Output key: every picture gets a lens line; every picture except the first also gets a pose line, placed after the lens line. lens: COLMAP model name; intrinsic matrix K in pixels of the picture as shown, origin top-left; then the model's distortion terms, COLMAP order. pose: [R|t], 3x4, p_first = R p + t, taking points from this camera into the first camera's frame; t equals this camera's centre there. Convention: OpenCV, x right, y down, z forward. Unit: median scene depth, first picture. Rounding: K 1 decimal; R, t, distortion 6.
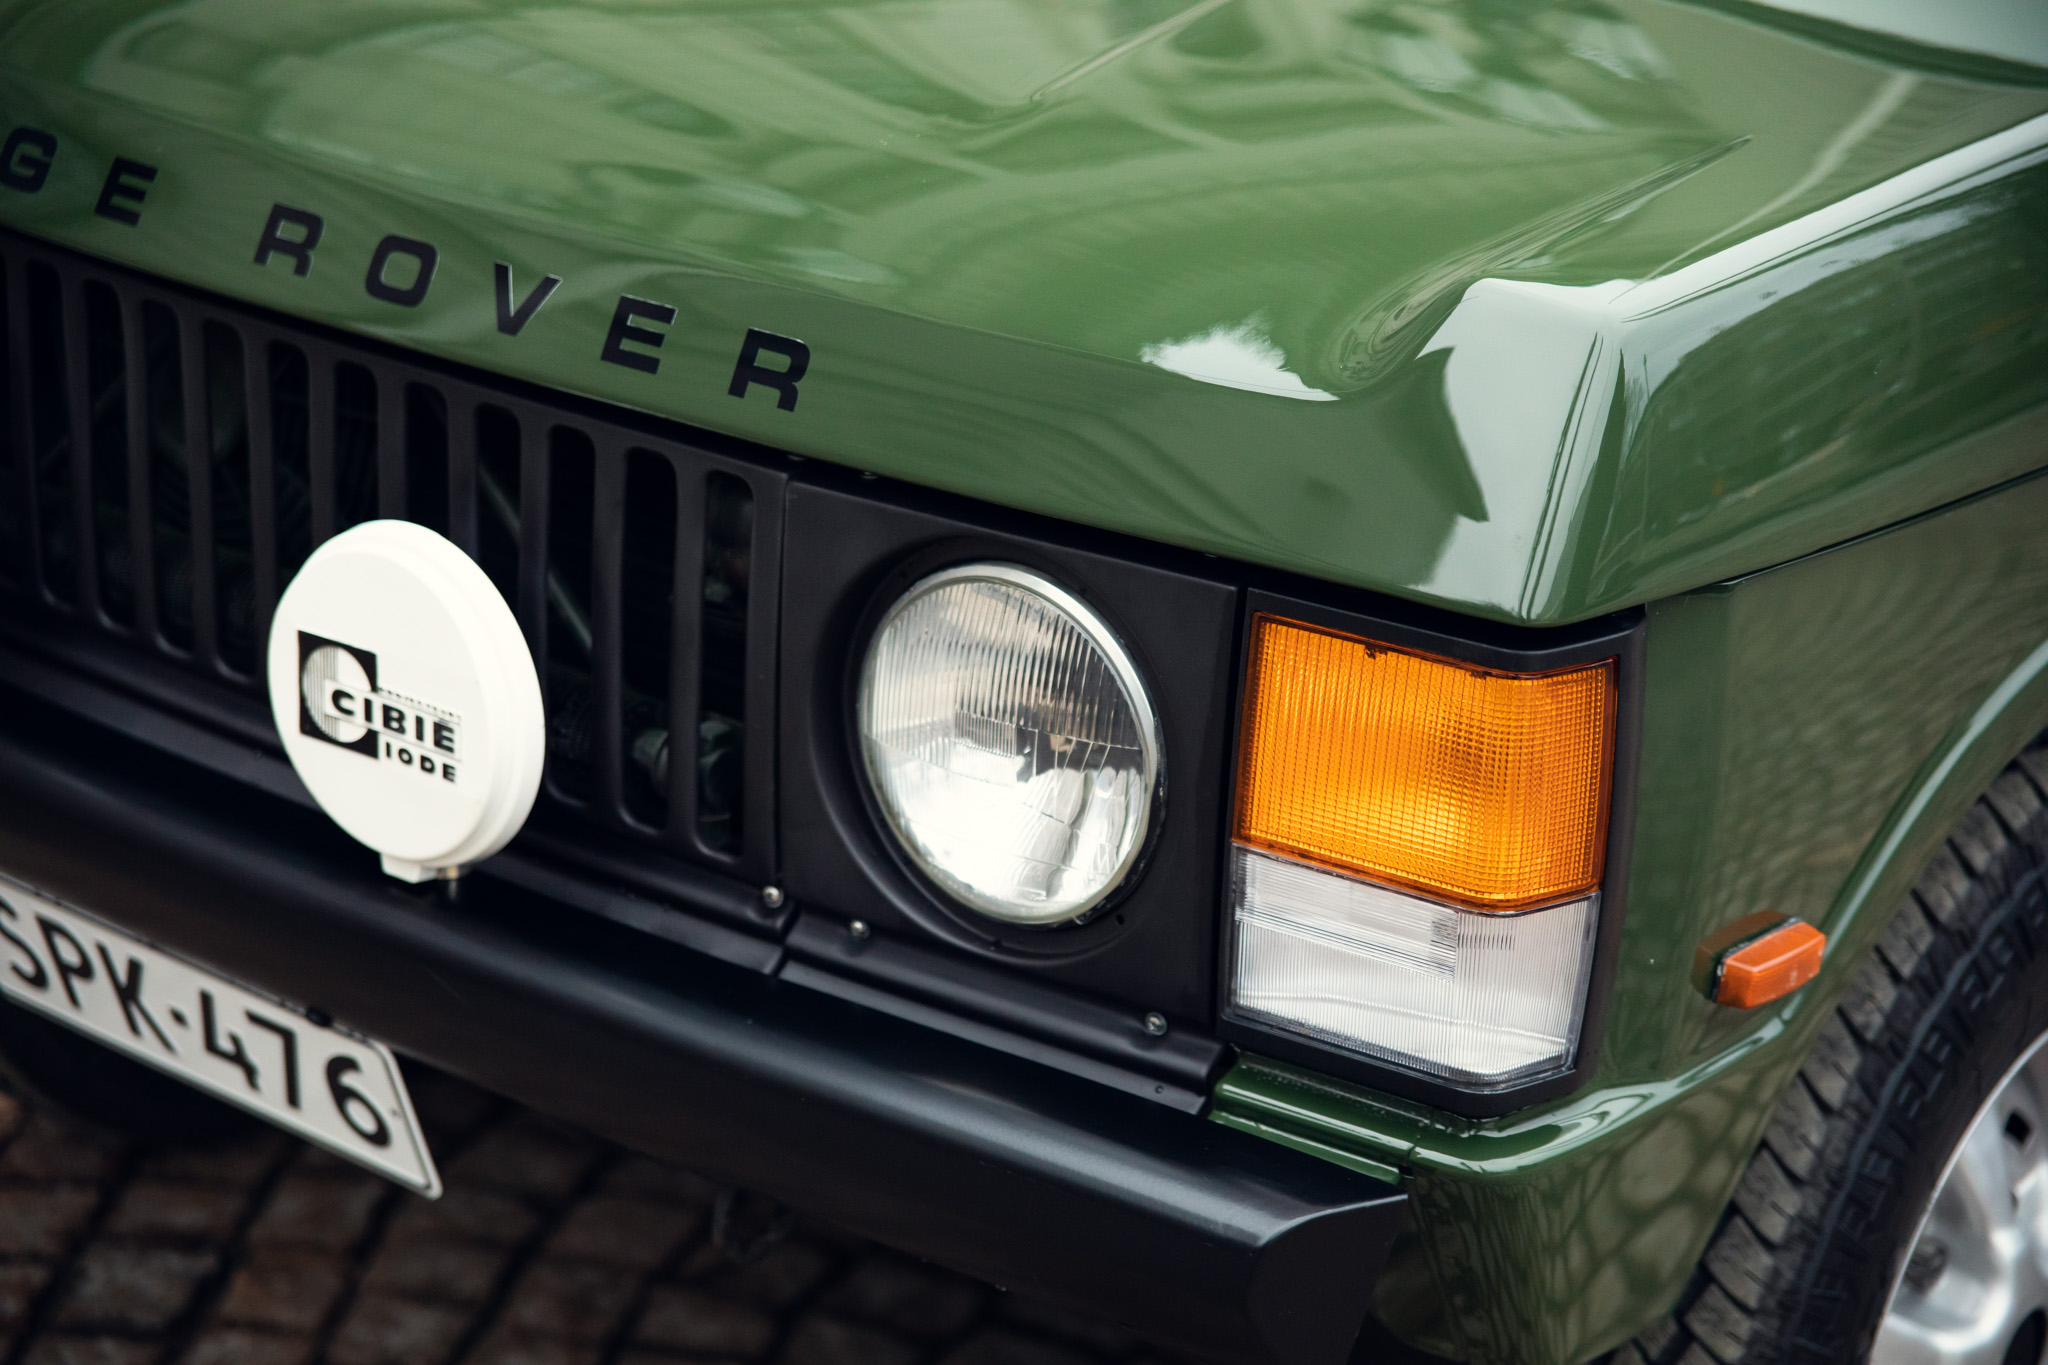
lens RADIAL K [[3741.1, 0, 1032.1], [0, 3741.1, 725.9], [0, 0, 1]] dist [0.226682, 0.000000]
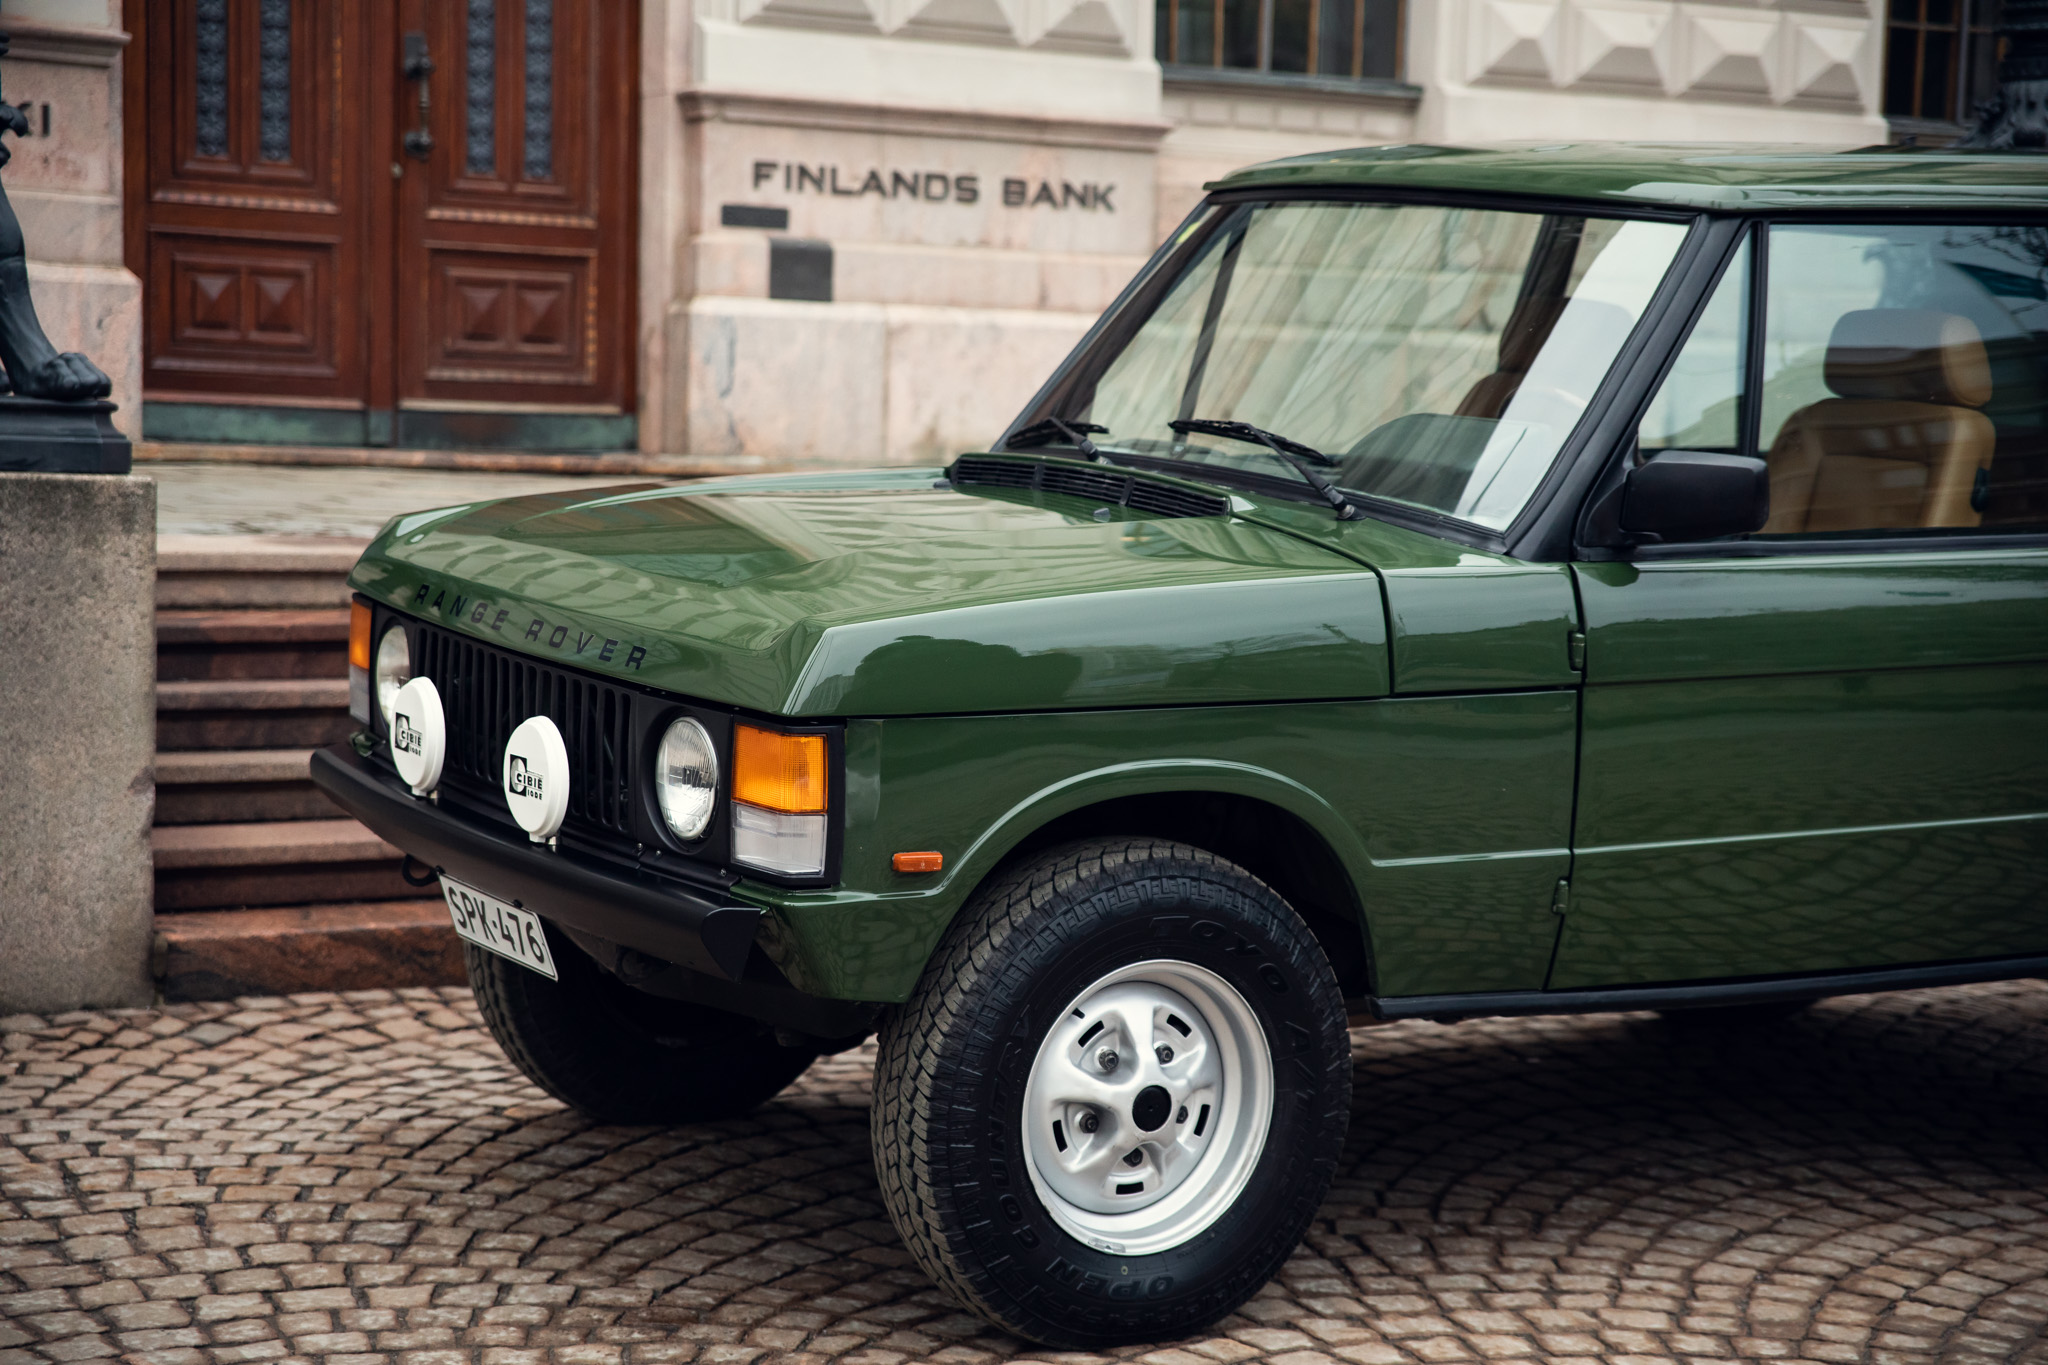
lens RADIAL K [[3741.1, 0, 1018.4], [0, 3741.1, 683.7], [0, 0, 1]] dist [0.226682, 0.000000]
pose [[0.941347, 0.026603, -0.336390, 1.154873], [-0.109409, 0.967096, -0.229686, 0.547280], [0.319211, 0.253018, 0.913283, -1.553448]]
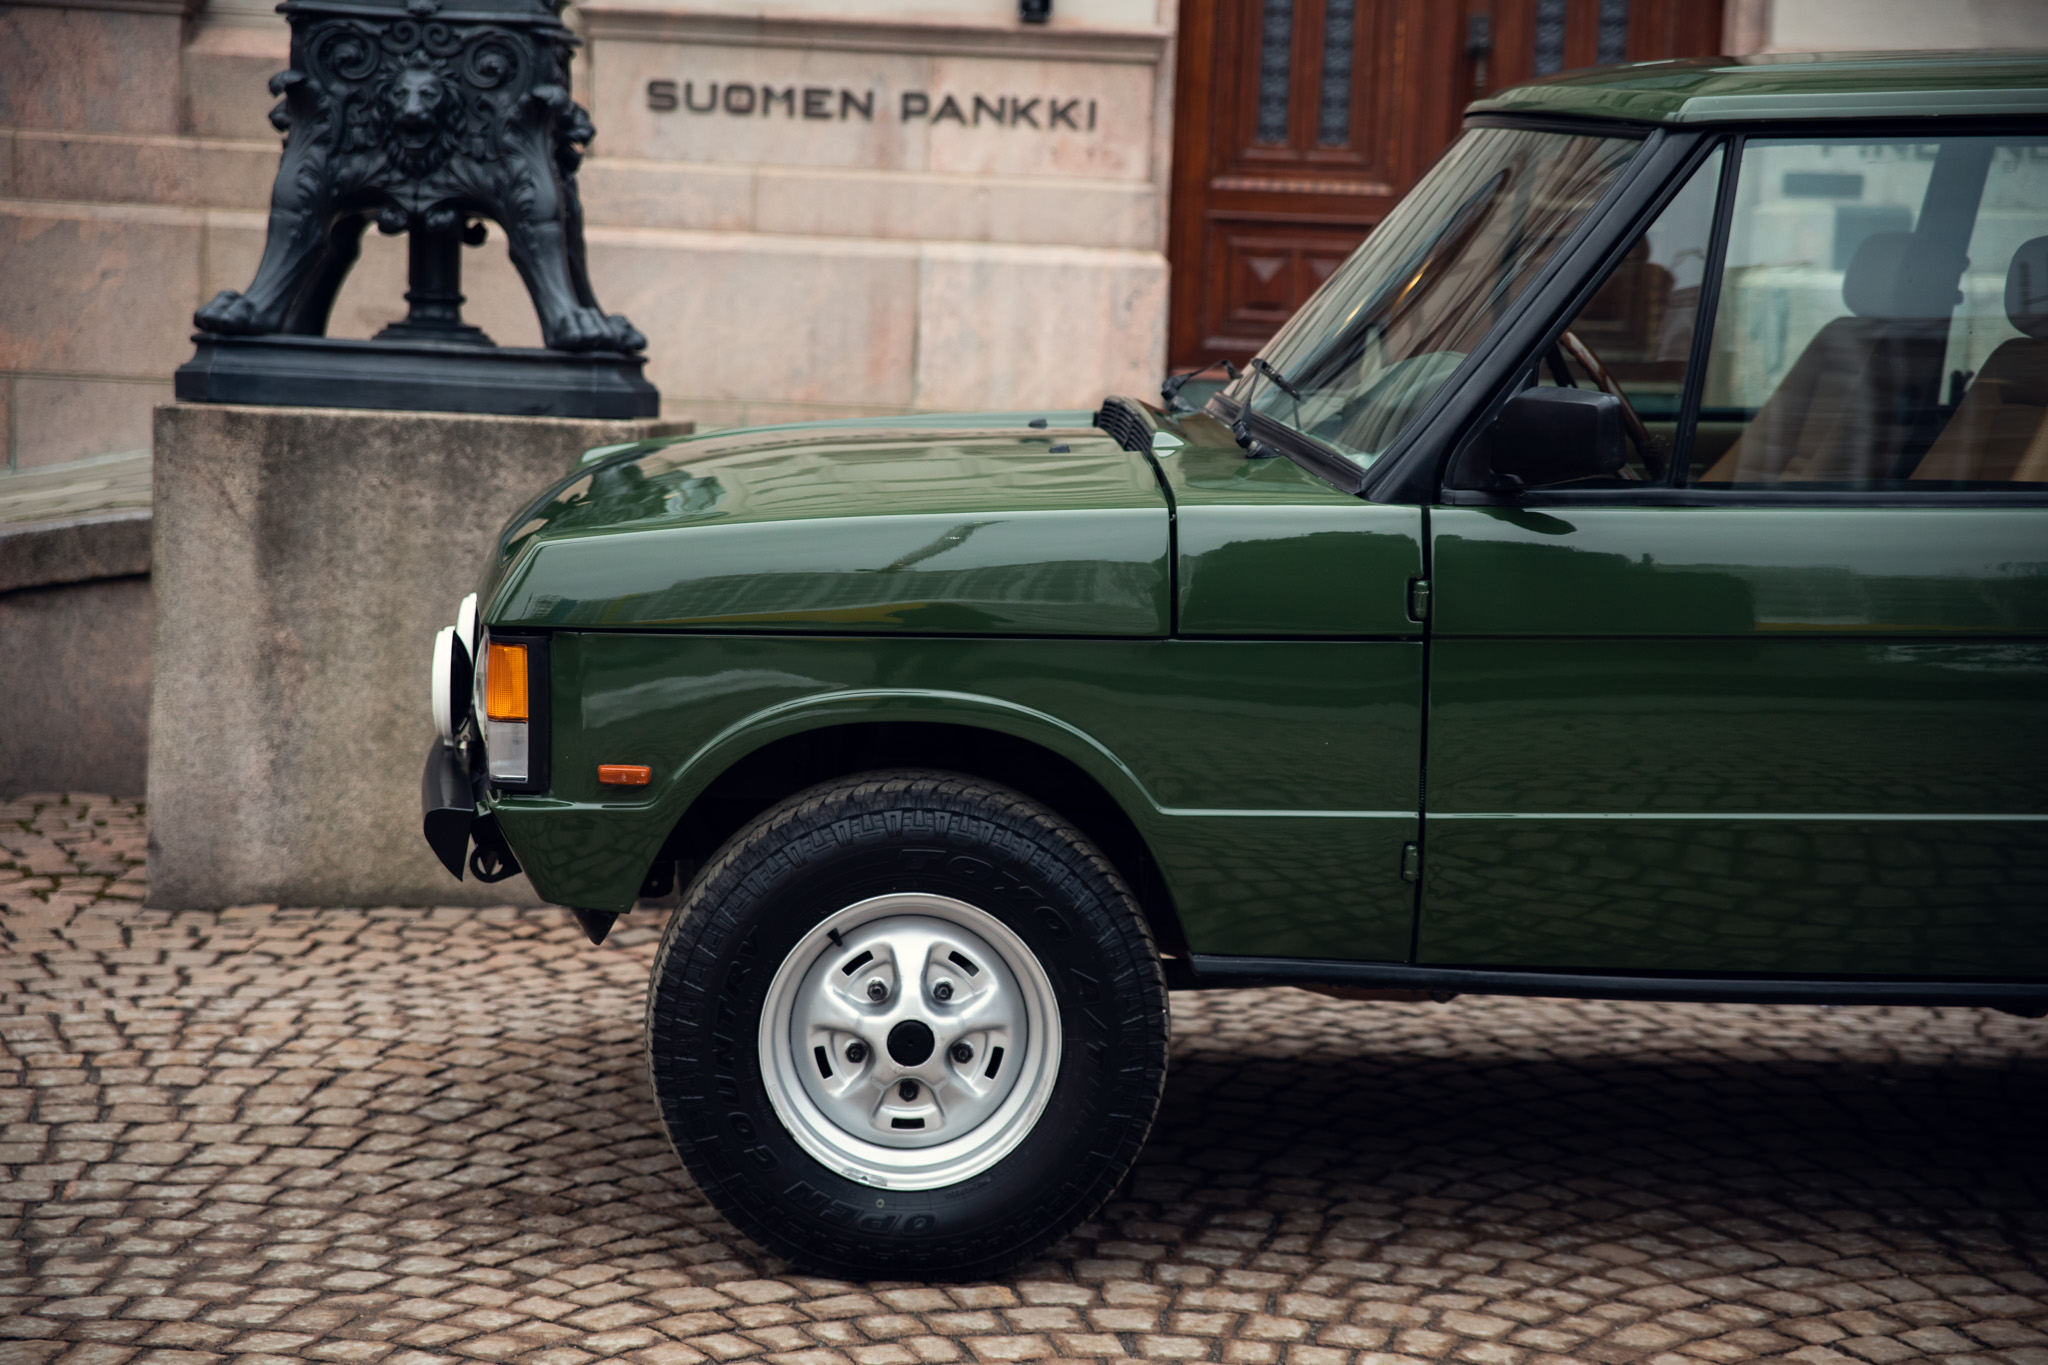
lens RADIAL K [[3741.1, 0, 1018.9], [0, 3741.1, 685.0], [0, 0, 1]] dist [0.226682, 0.000000]
pose [[0.676013, 0.062550, -0.734230, 2.403355], [-0.246013, 0.958381, -0.144860, 0.324159], [0.694611, 0.278557, 0.663266, -0.724017]]
